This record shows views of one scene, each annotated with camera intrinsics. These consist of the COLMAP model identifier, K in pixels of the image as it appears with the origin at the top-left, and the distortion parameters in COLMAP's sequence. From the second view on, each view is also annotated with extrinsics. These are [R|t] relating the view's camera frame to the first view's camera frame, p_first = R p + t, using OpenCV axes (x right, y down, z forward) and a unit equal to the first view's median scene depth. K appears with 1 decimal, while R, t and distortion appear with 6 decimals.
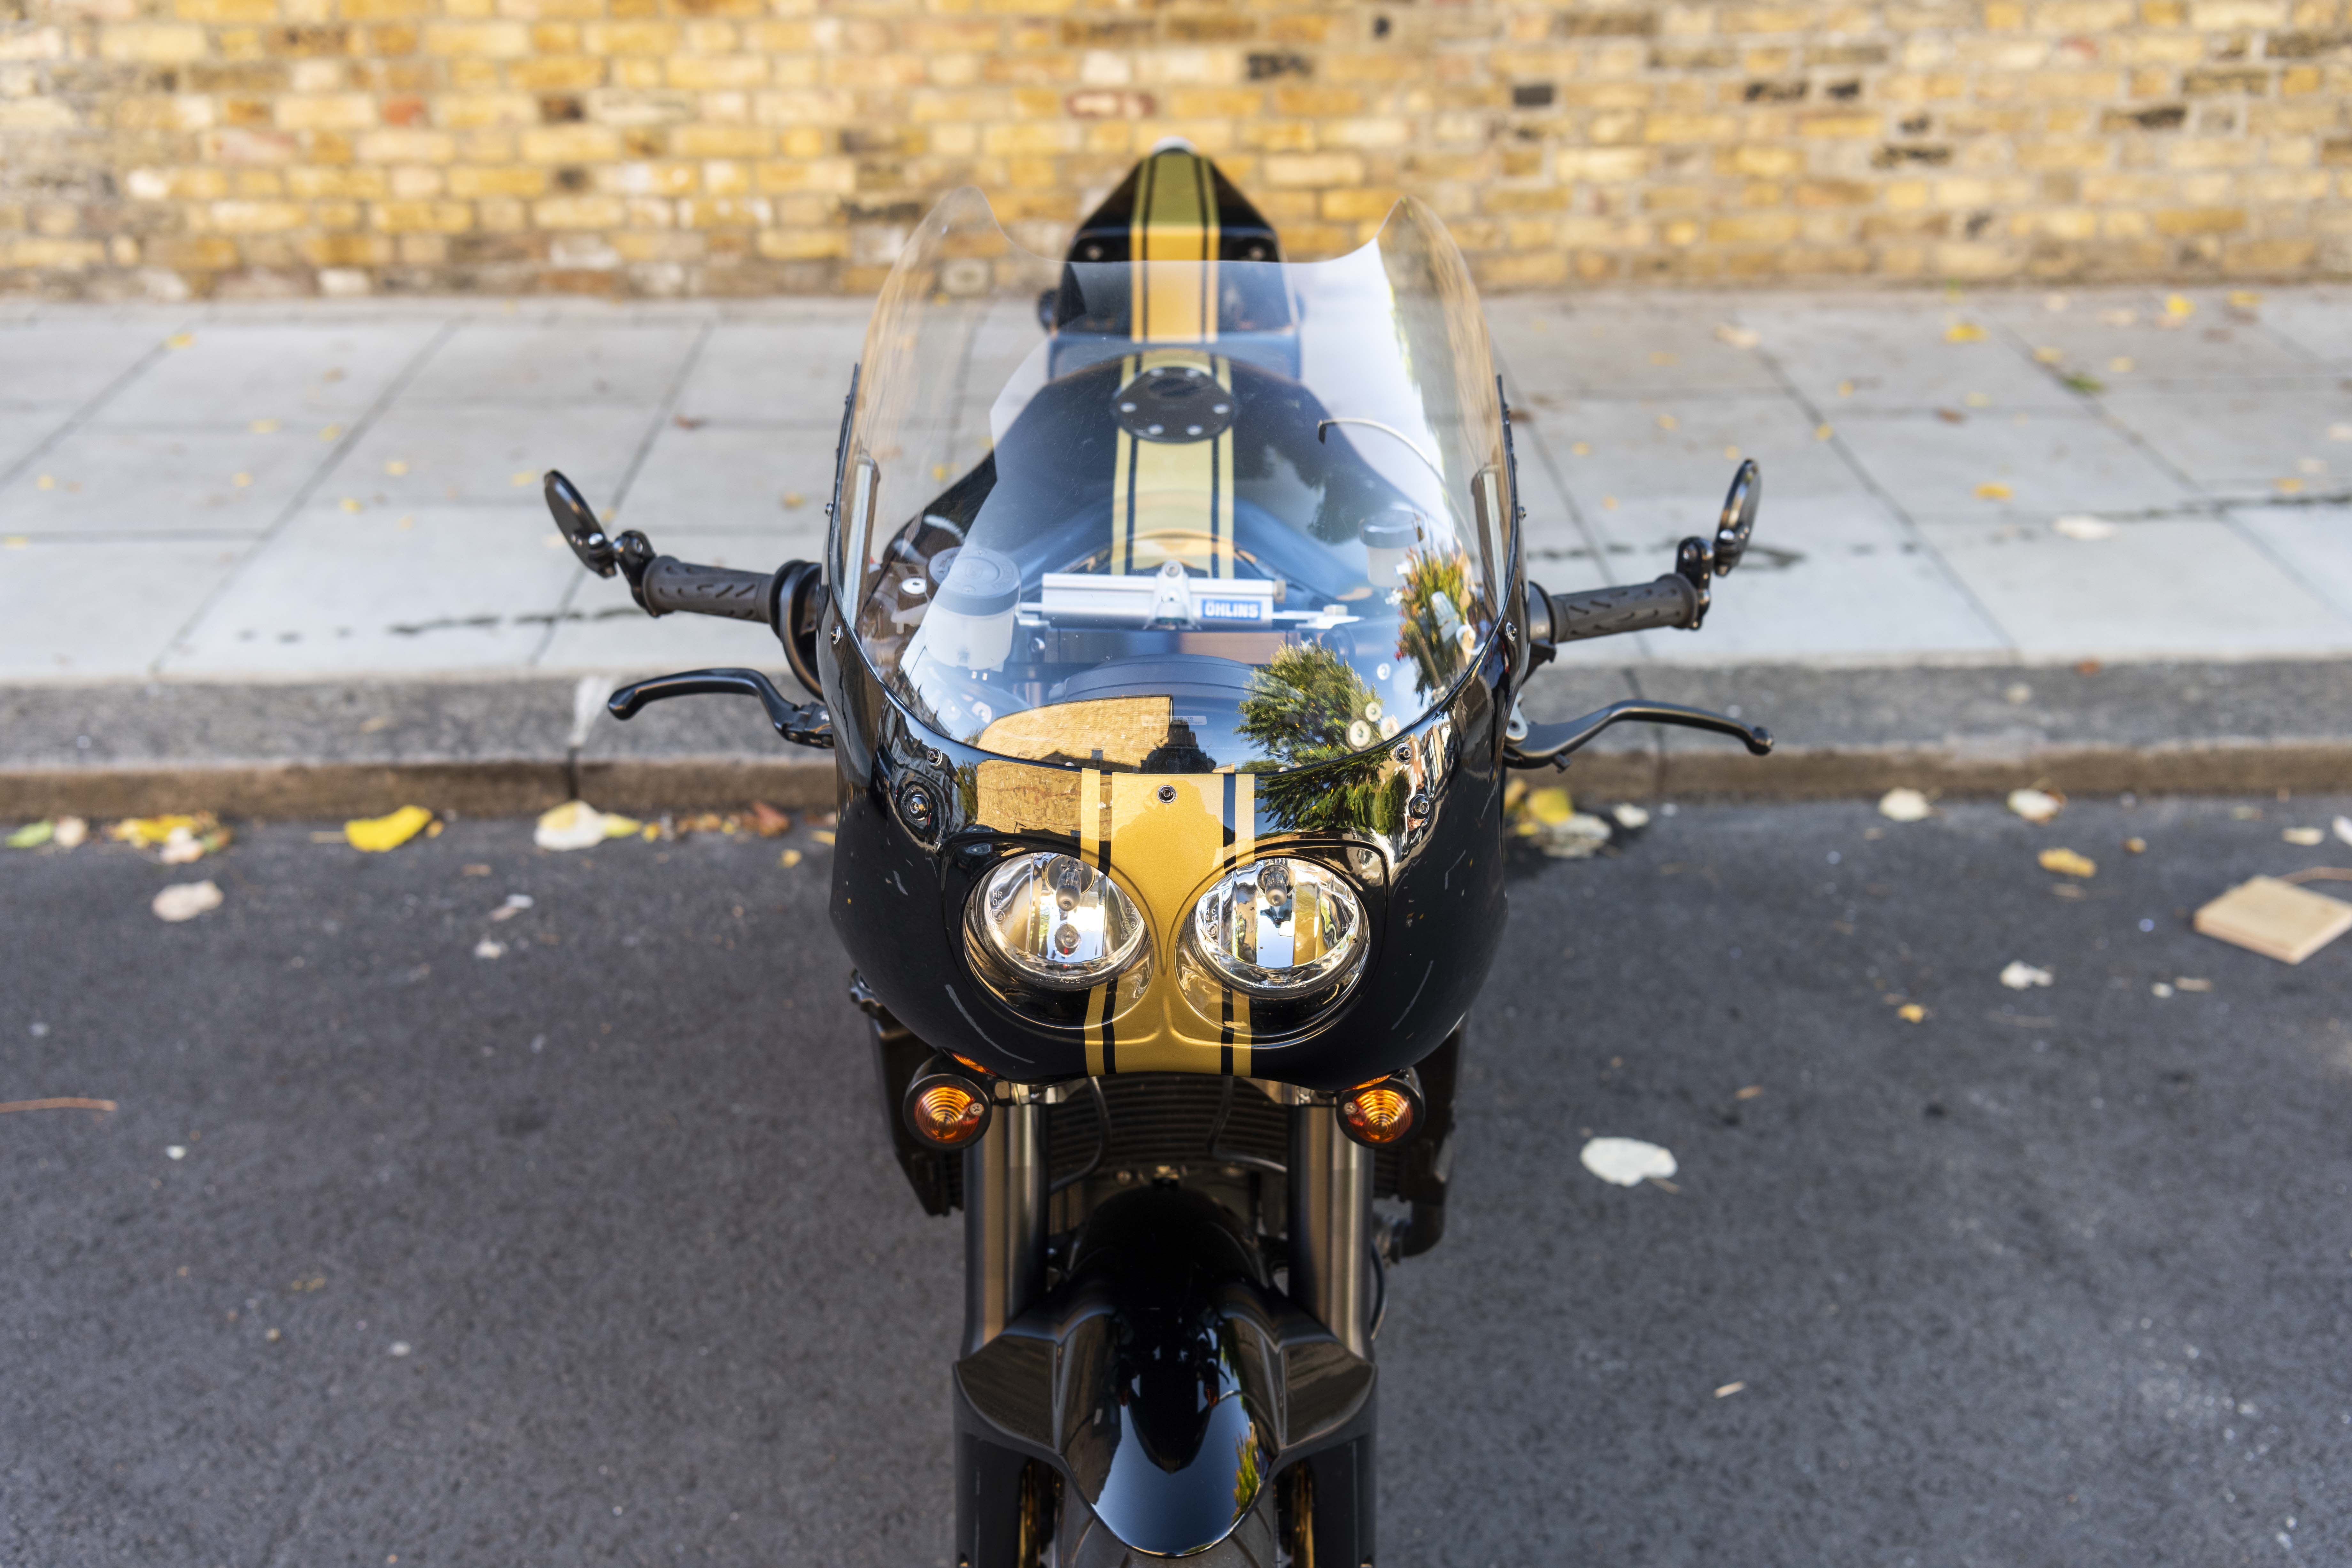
lens RADIAL K [[2301.3, 0, 1162.5], [0, 2301.3, 797.3], [0, 0, 1]] dist [0.009257, 0.000000]
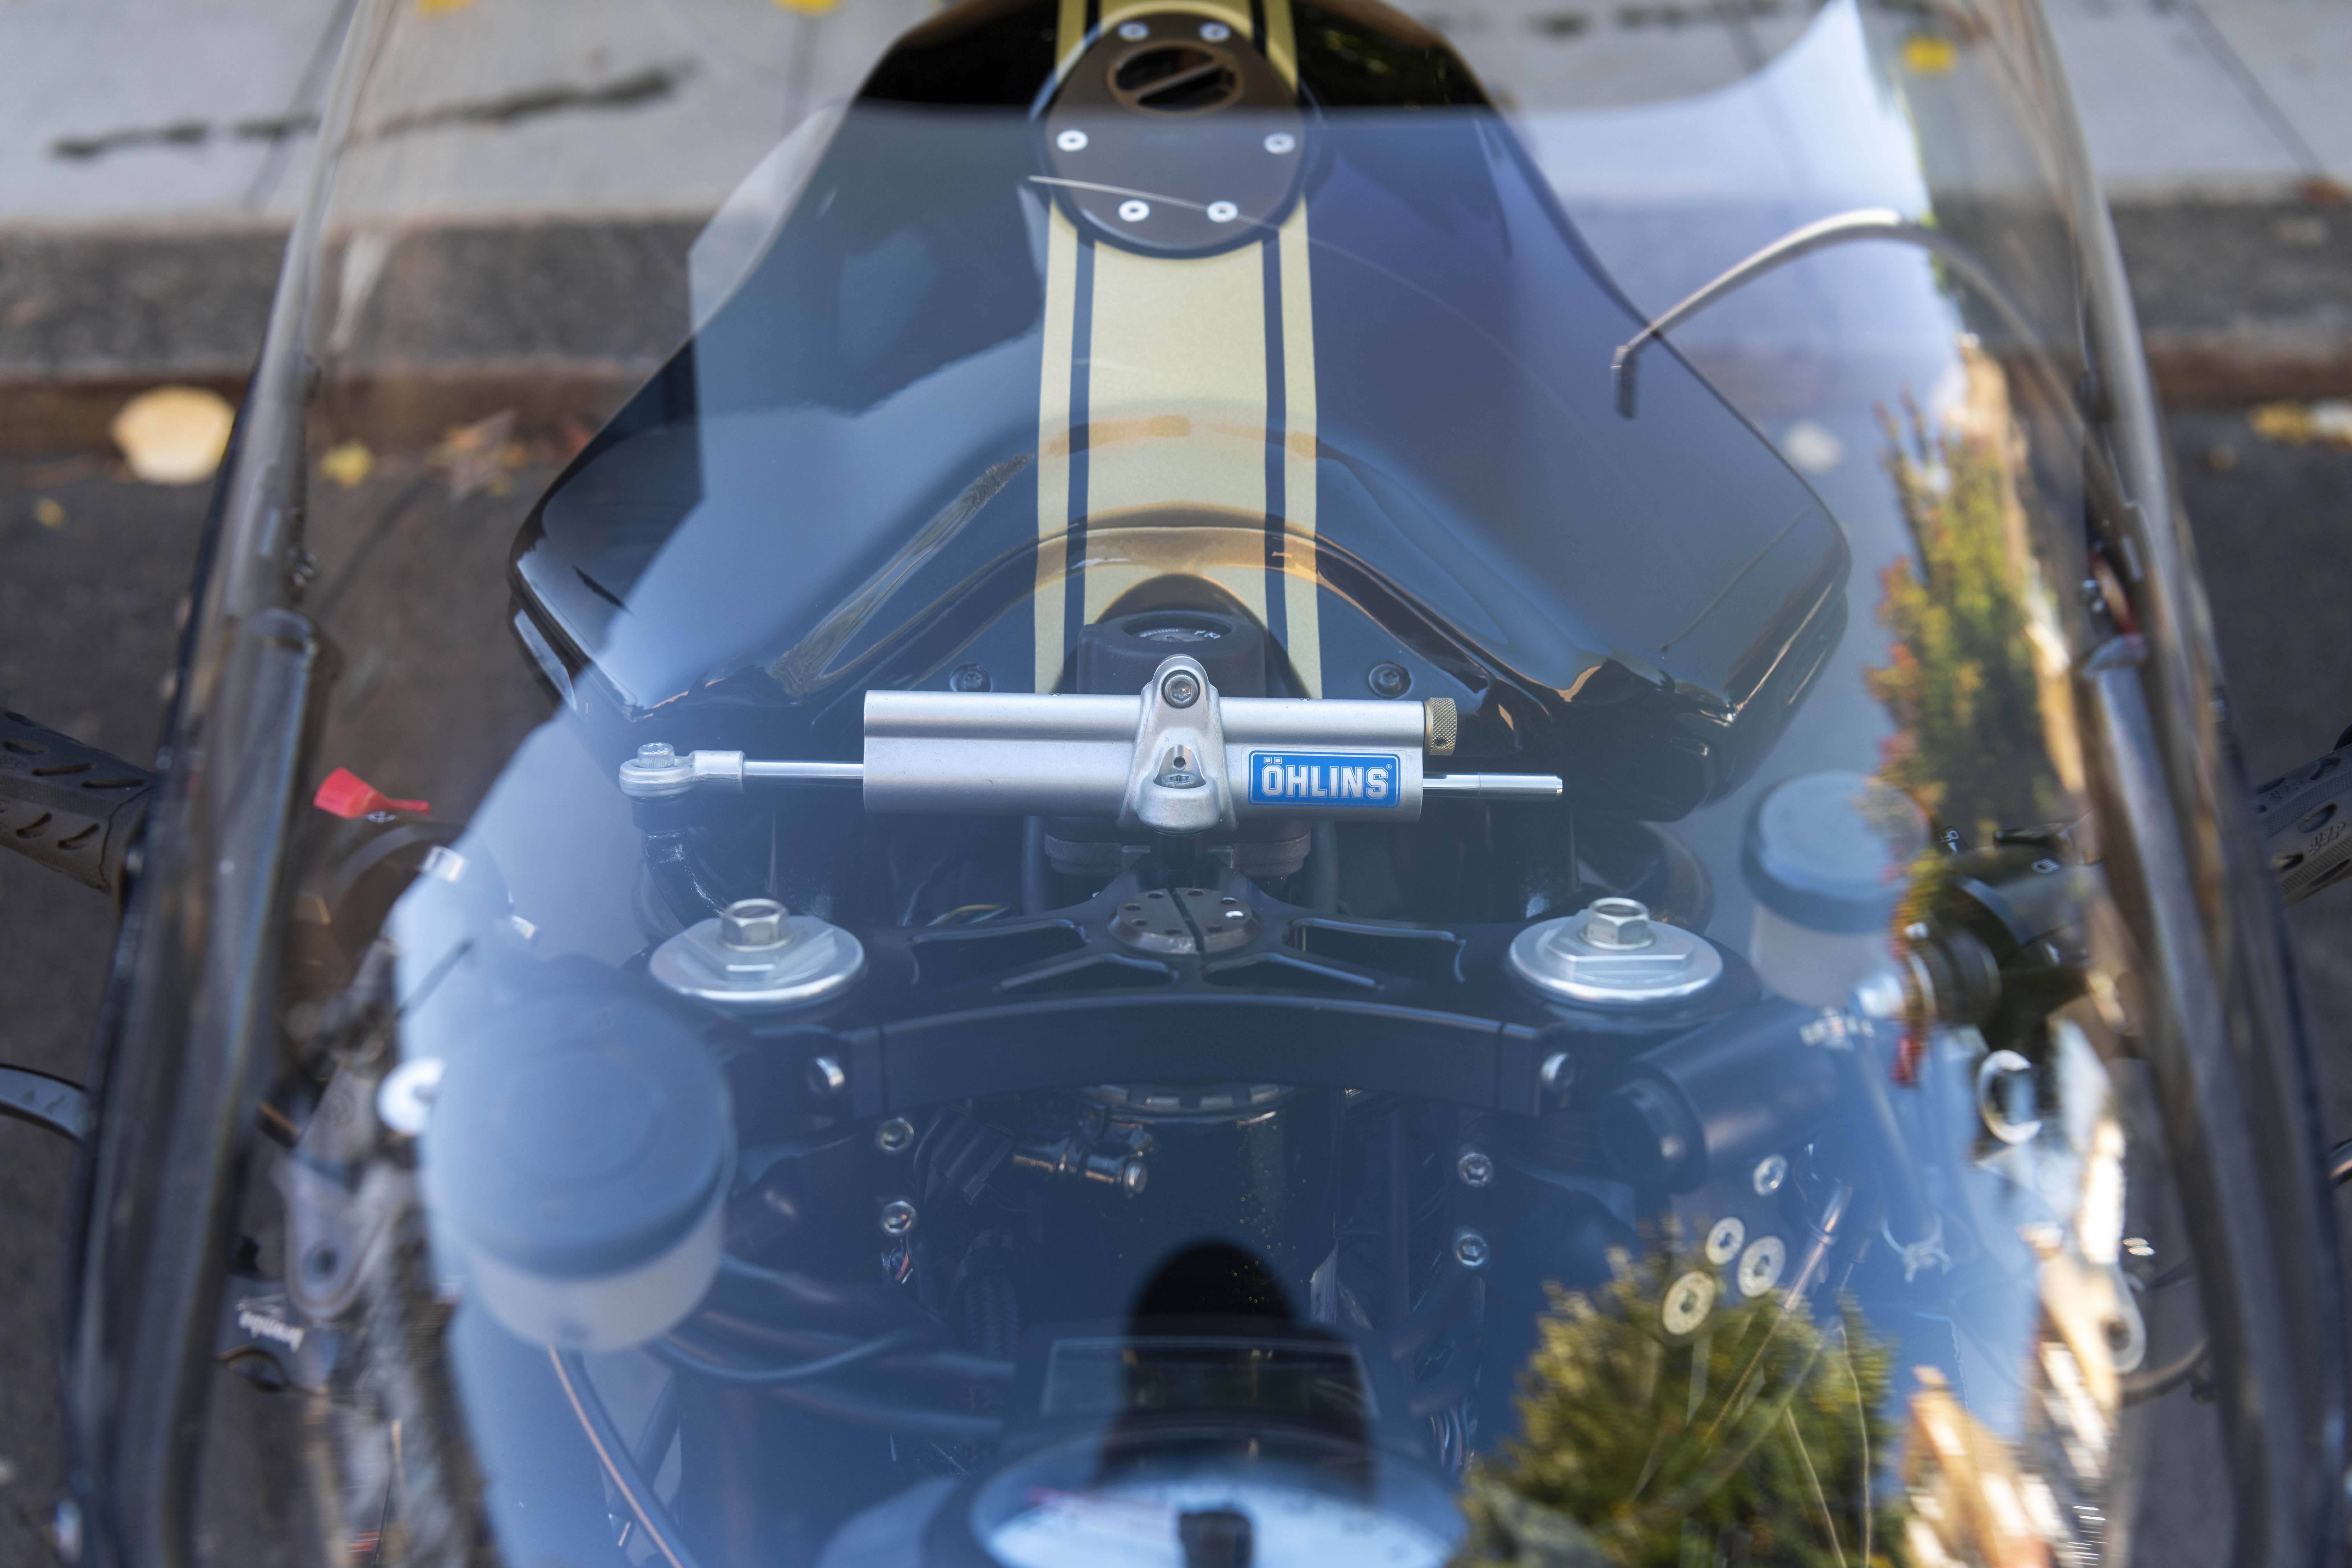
lens RADIAL K [[2361.3, 0, 1161.8], [0, 2361.3, 781.7], [0, 0, 1]] dist [-0.014268, 0.000000]
pose [[0.999917, -0.007008, 0.010835, -0.001084], [0.003836, 0.963153, 0.268928, -0.057210], [-0.012320, -0.268864, 0.963099, 0.174337]]
